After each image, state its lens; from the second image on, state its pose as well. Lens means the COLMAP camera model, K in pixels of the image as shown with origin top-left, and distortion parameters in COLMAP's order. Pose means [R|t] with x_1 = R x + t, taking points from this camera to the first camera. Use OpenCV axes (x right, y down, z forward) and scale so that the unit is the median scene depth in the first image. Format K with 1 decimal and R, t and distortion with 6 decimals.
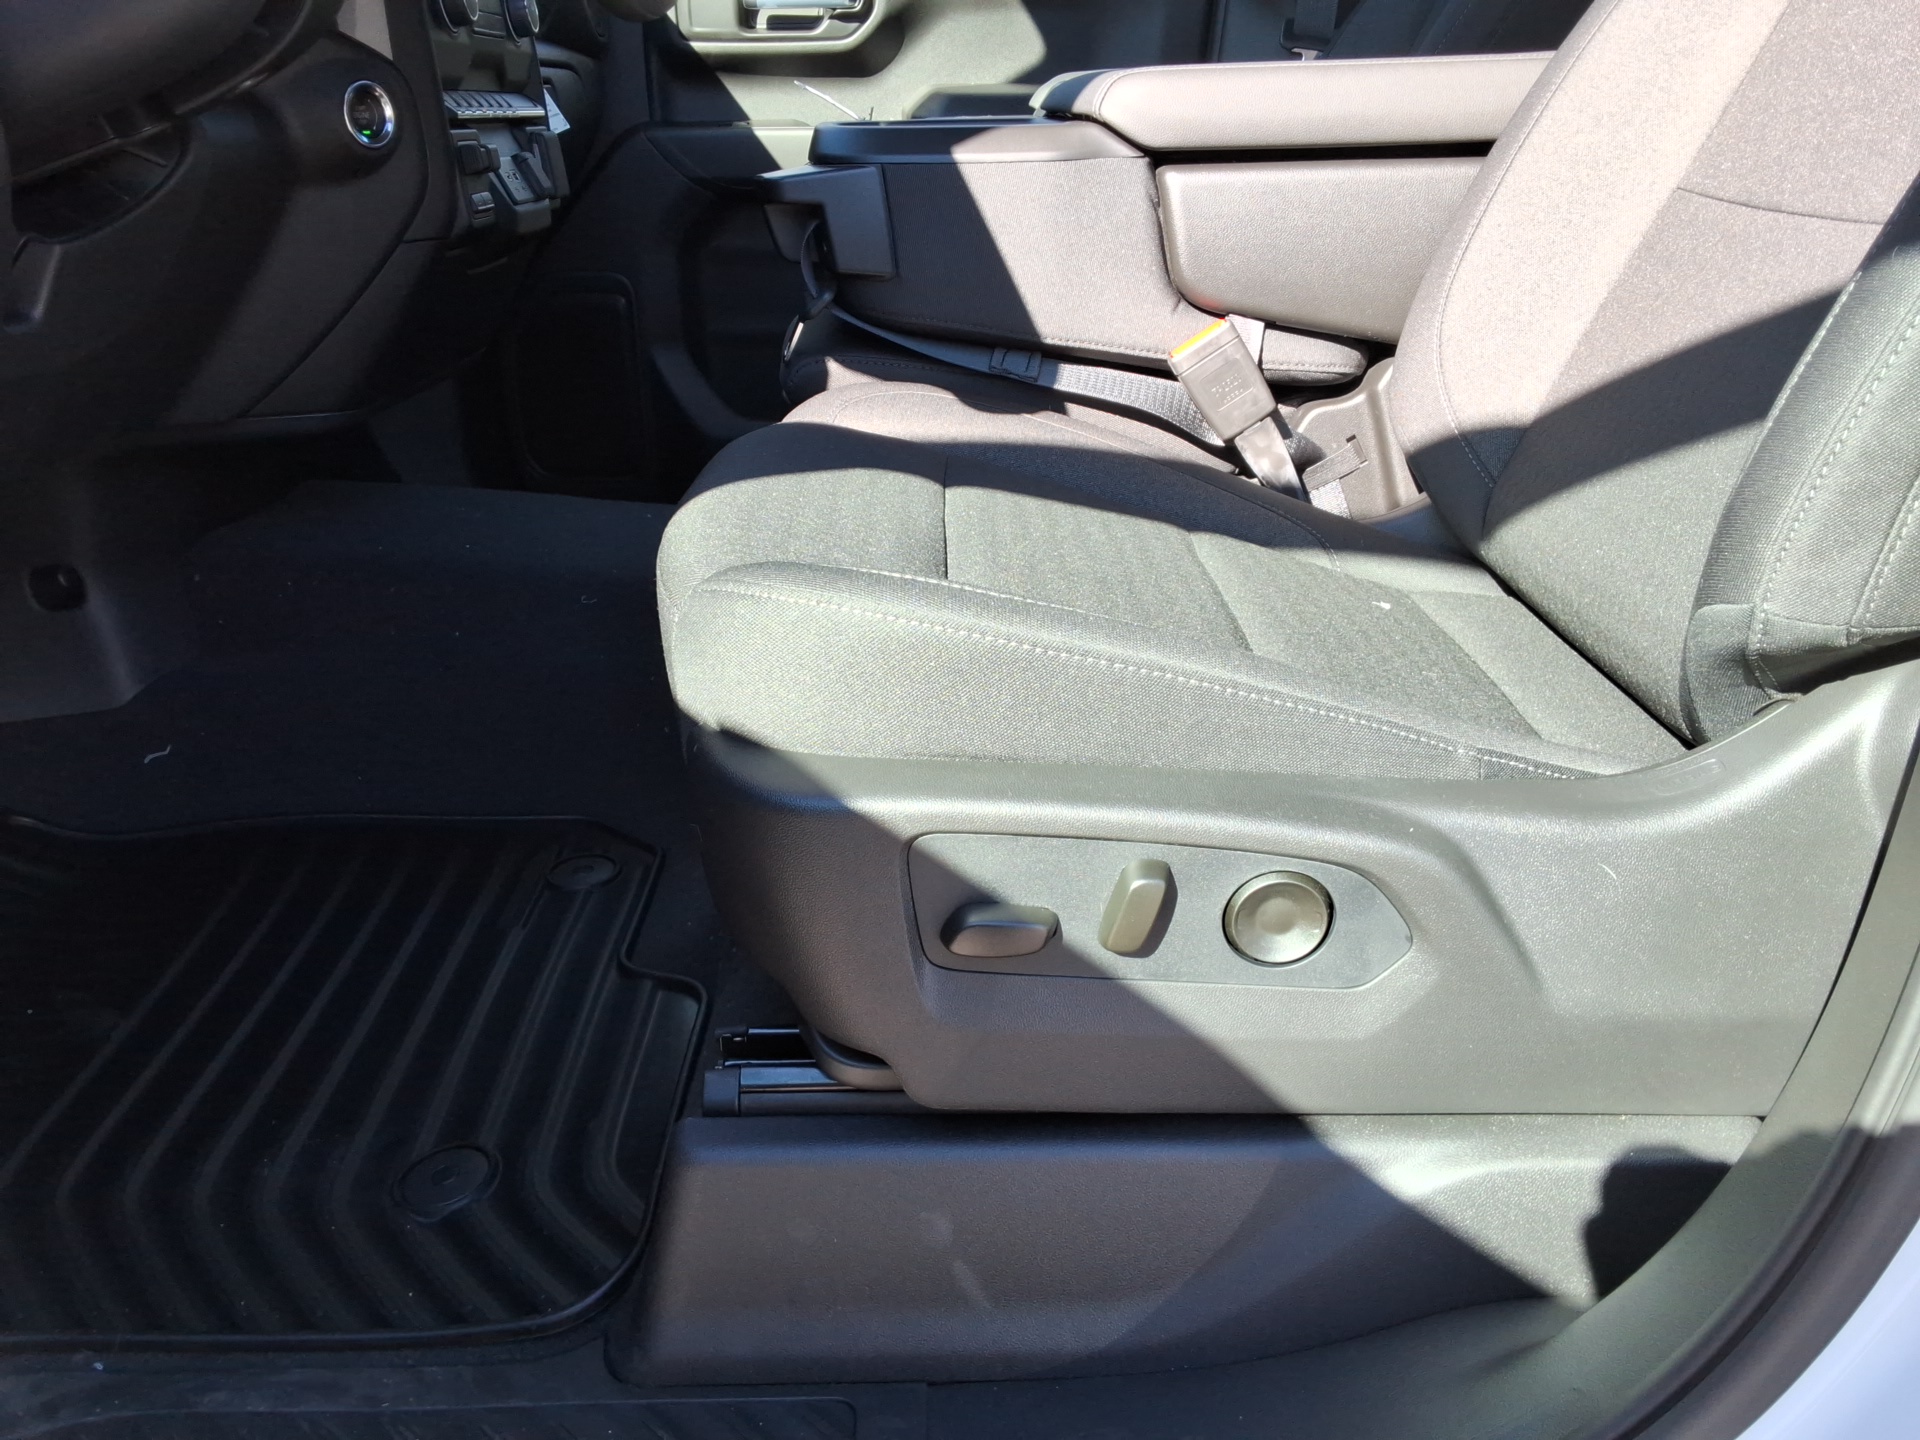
lens RADIAL K [[1534.4, 0, 968.2], [0, 1534.4, 729.7], [0, 0, 1]] dist [0.111292, -0.166240]
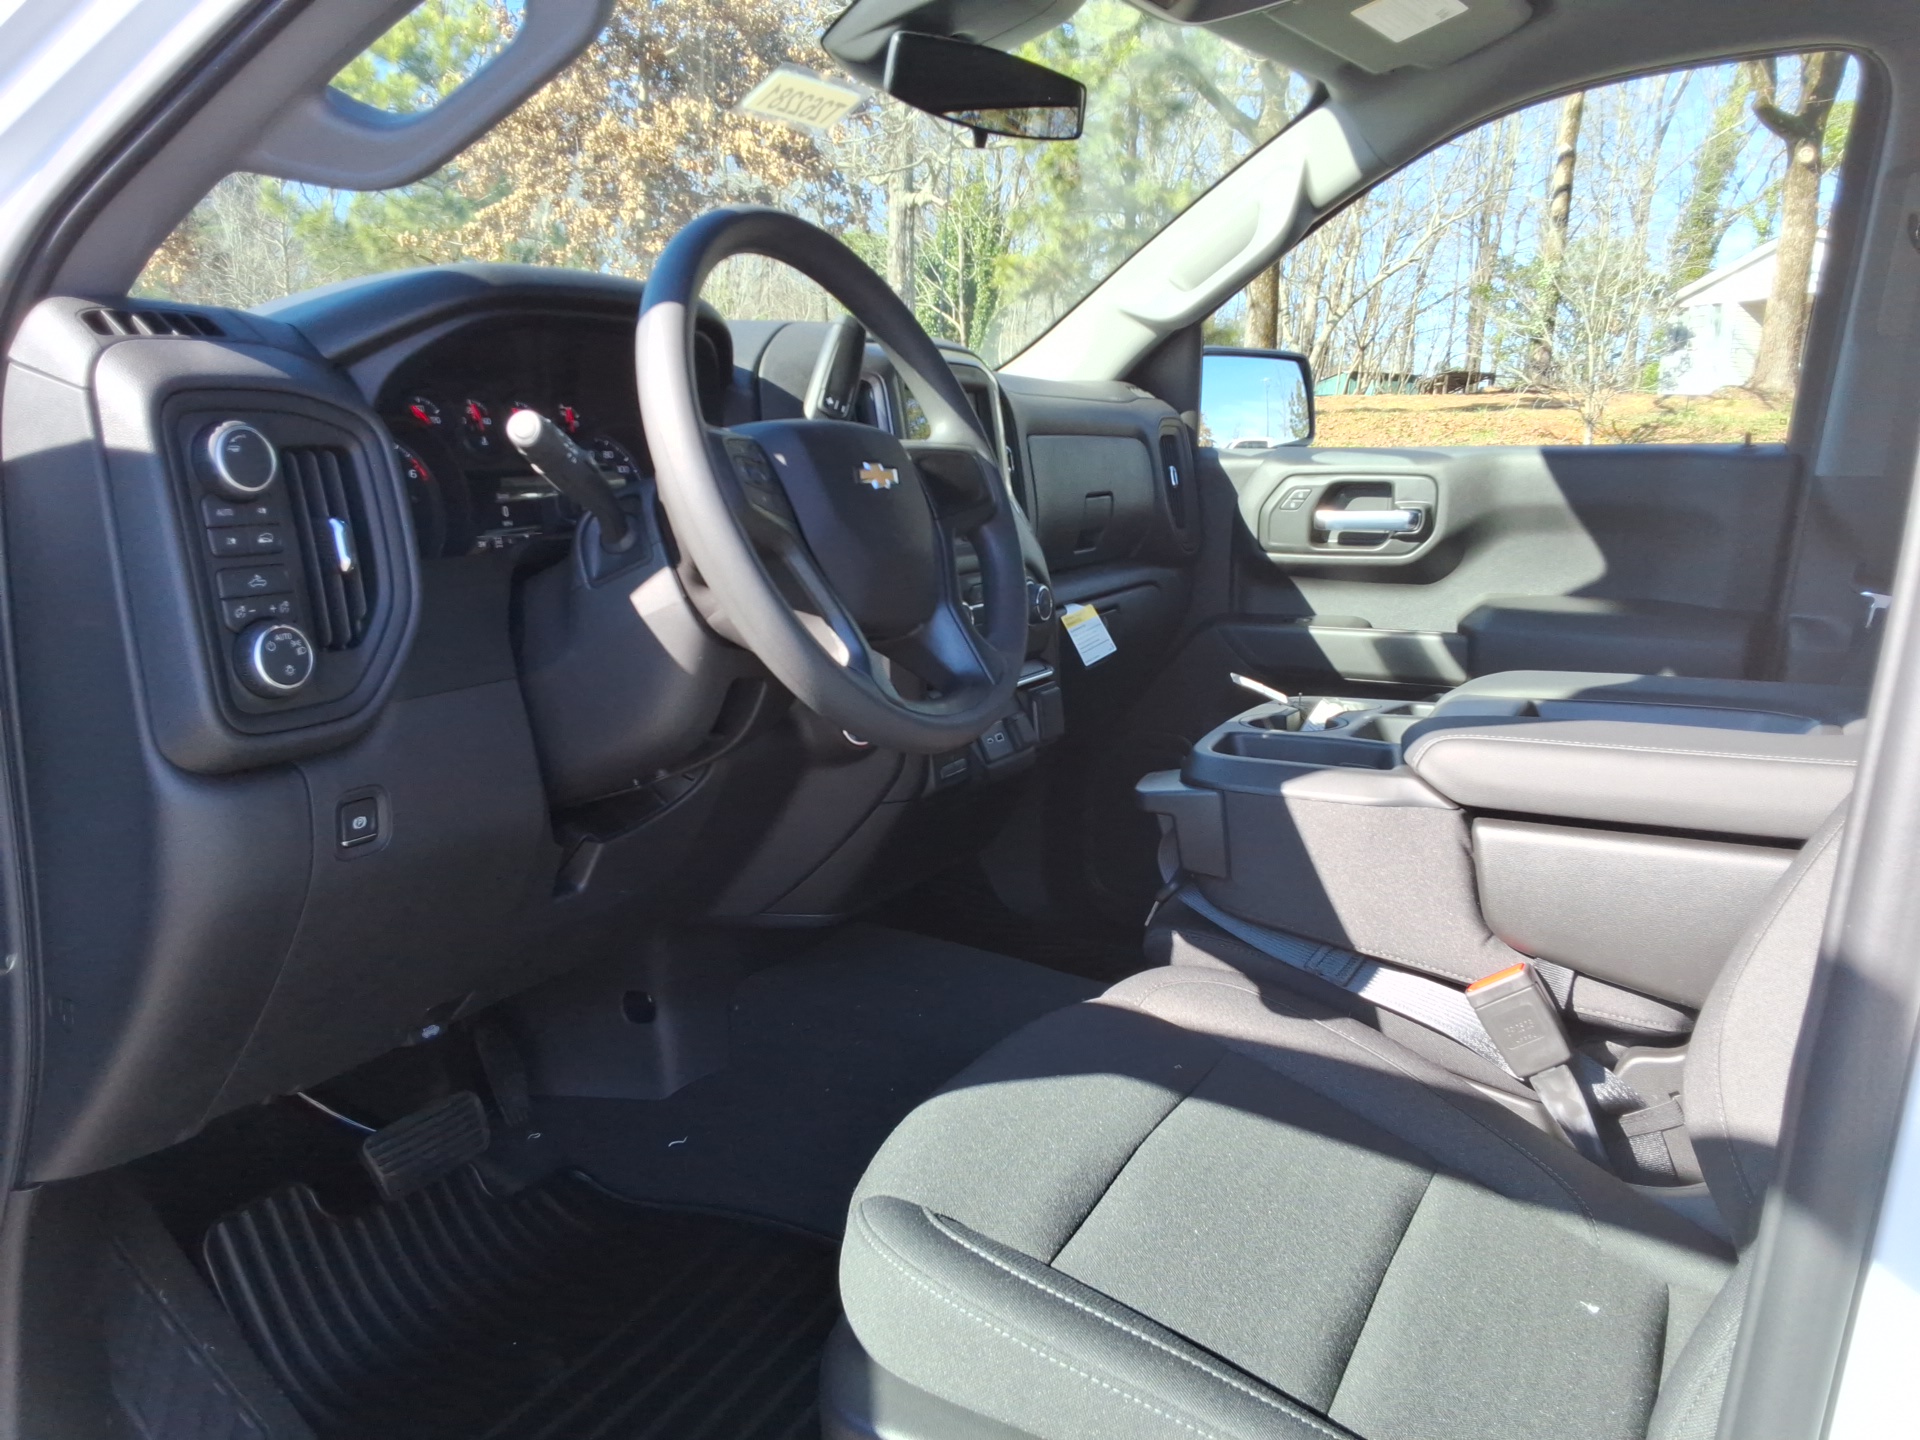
lens RADIAL K [[1534.4, 0, 968.3], [0, 1534.4, 731.2], [0, 0, 1]] dist [0.111292, -0.166240]
pose [[0.871592, 0.095079, -0.480924, 0.323035], [-0.176818, 0.975950, -0.127506, -0.215026], [0.457235, 0.196170, 0.867441, -0.115597]]
